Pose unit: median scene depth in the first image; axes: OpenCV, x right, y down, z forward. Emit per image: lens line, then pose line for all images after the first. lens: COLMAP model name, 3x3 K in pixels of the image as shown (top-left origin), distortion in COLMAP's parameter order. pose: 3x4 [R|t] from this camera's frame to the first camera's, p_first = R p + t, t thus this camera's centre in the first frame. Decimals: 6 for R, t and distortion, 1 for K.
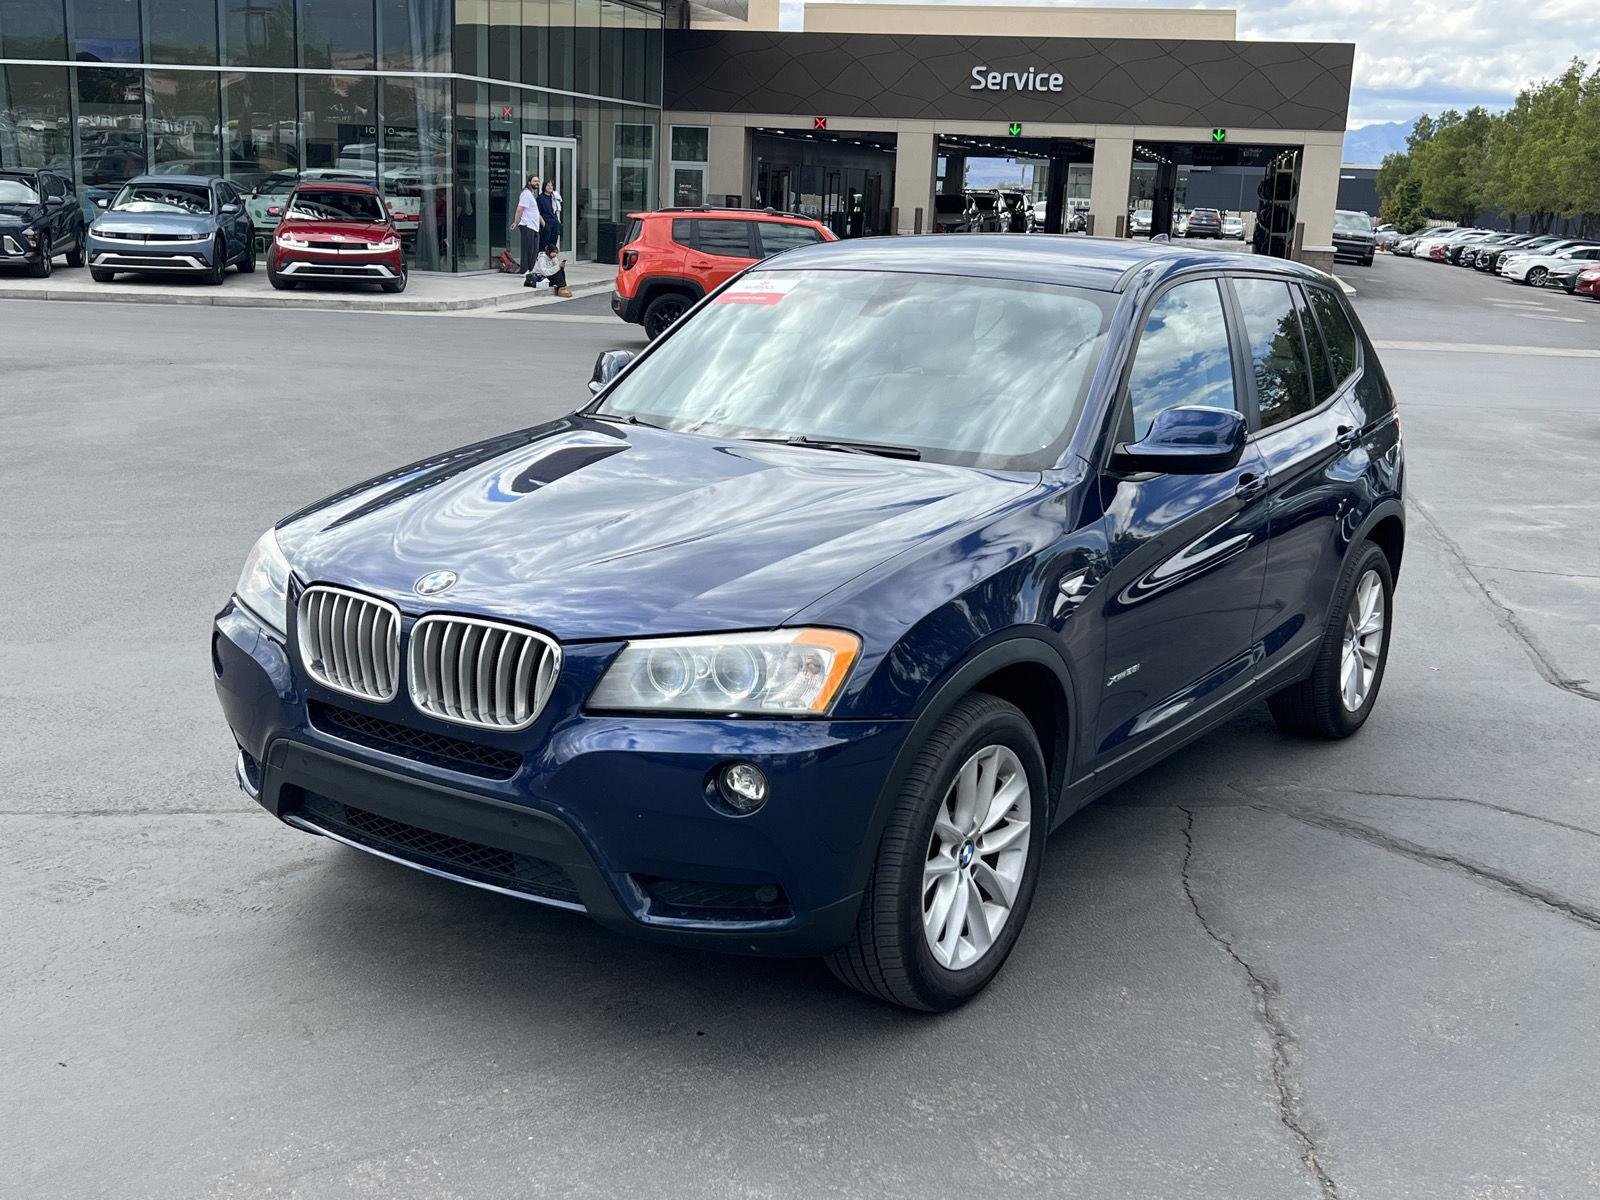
lens RADIAL K [[1764.0, 0, 800.0], [0, 1764.0, 600.0], [0, 0, 1]] dist [0.083967, -0.179892]
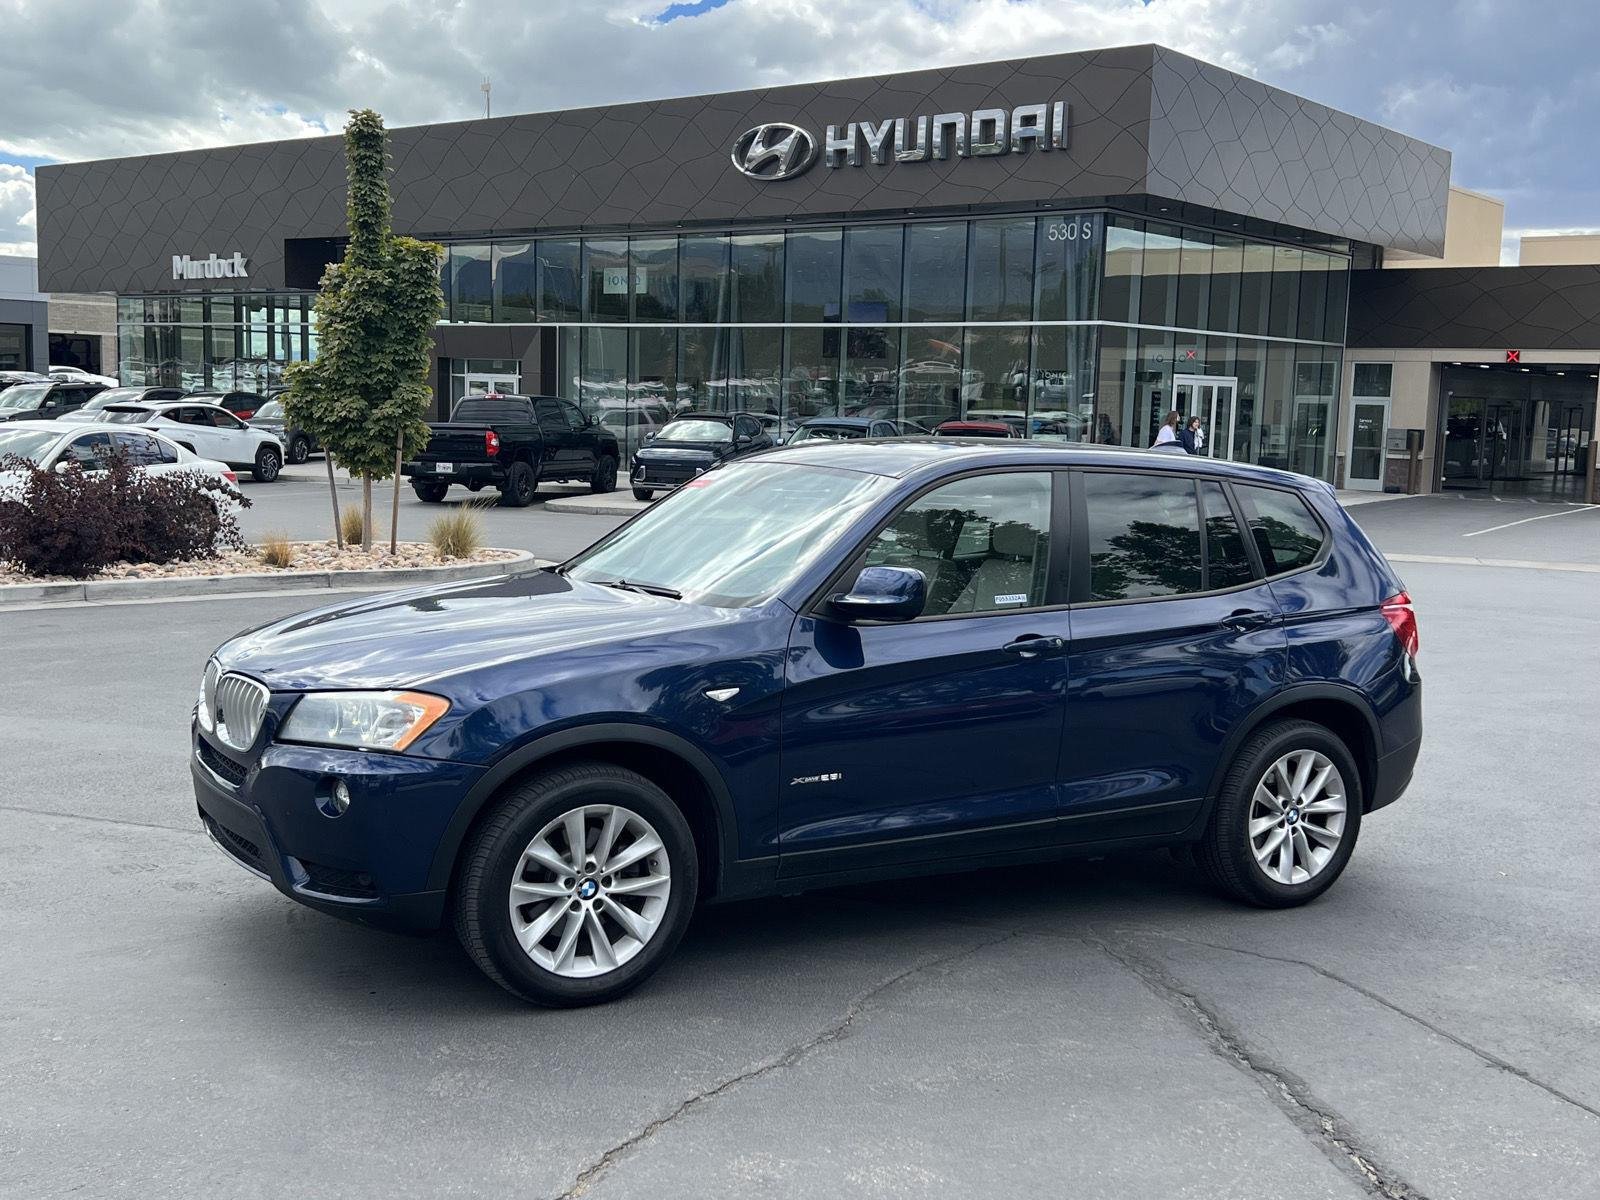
lens RADIAL K [[1764.0, 0, 800.0], [0, 1764.0, 600.0], [0, 0, 1]] dist [0.083967, -0.179892]
pose [[0.904174, 0.035240, -0.425709, 0.114456], [-0.091274, 0.989514, -0.111946, 0.009407], [0.417300, 0.140075, 0.897909, -0.020460]]
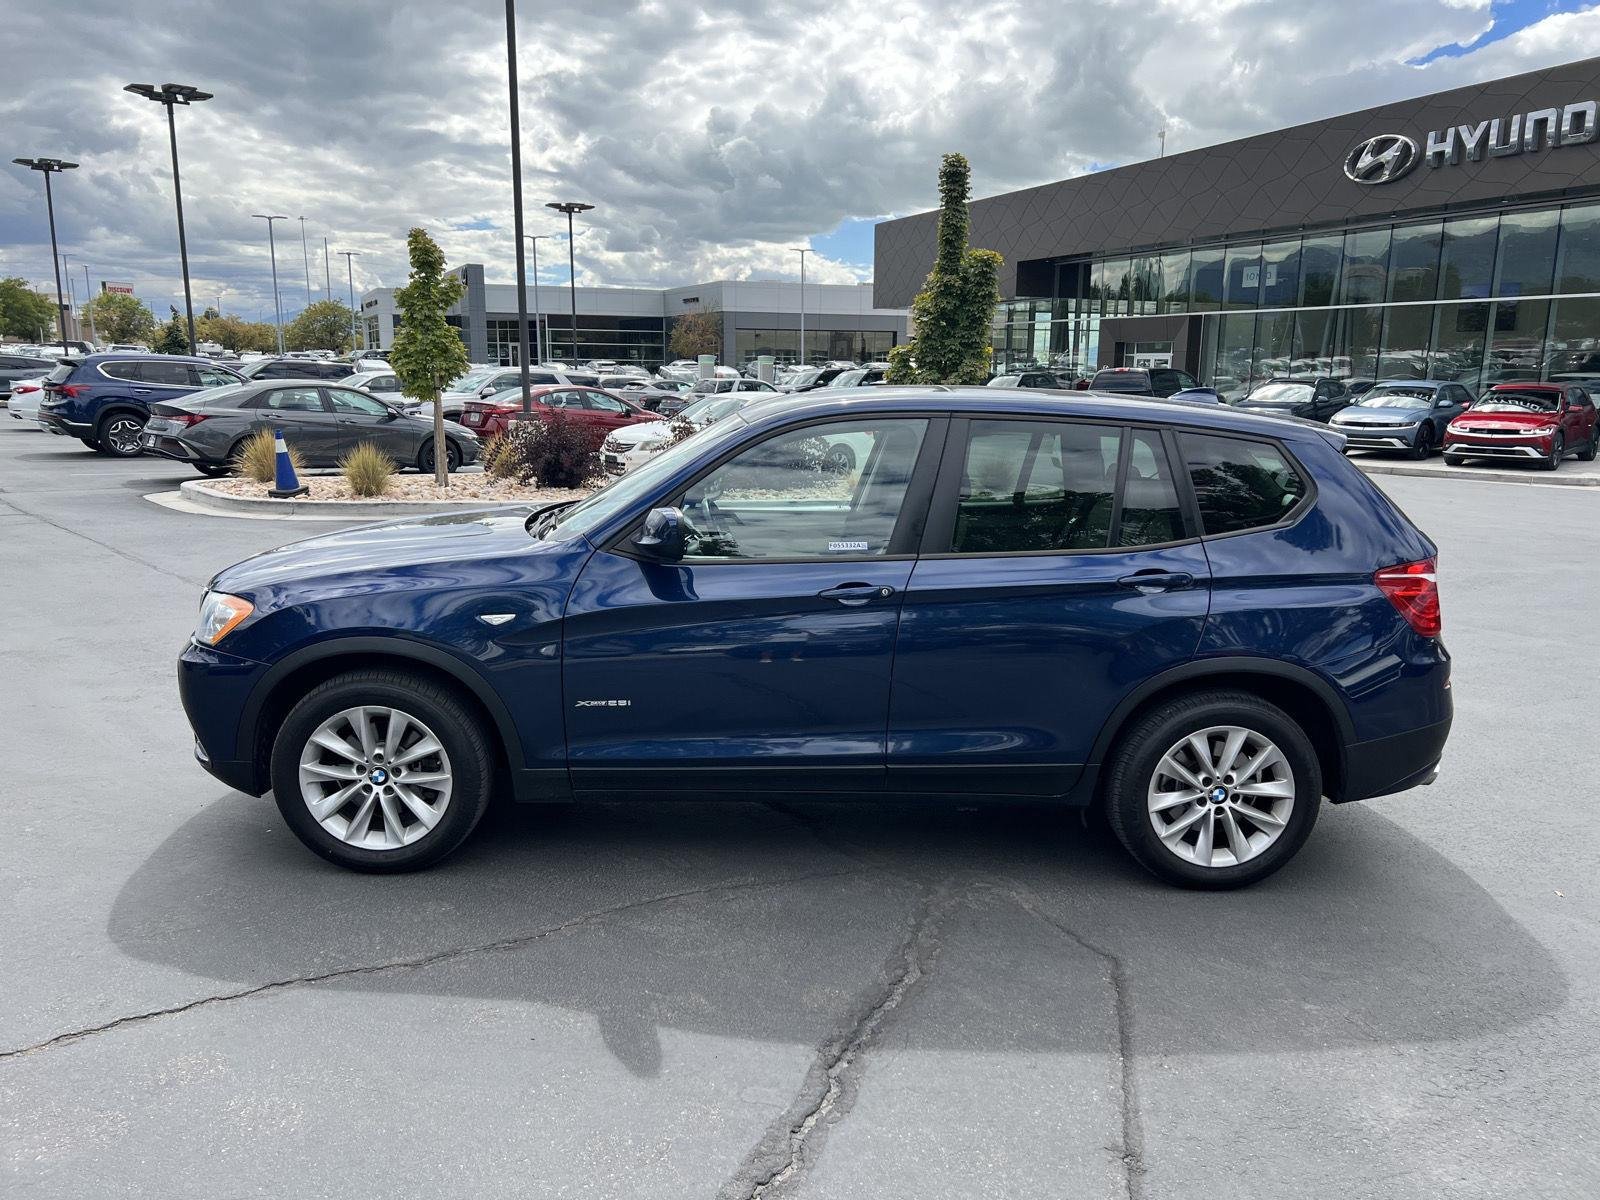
lens RADIAL K [[1227.1, 0, 800.0], [0, 1227.1, 600.0], [0, 0, 1]] dist [0.051325, -0.072836]
pose [[0.576982, 0.121963, -0.807599, 0.166628], [-0.175547, 0.984197, 0.023214, -0.013674], [0.797668, 0.128377, 0.589275, 0.093510]]
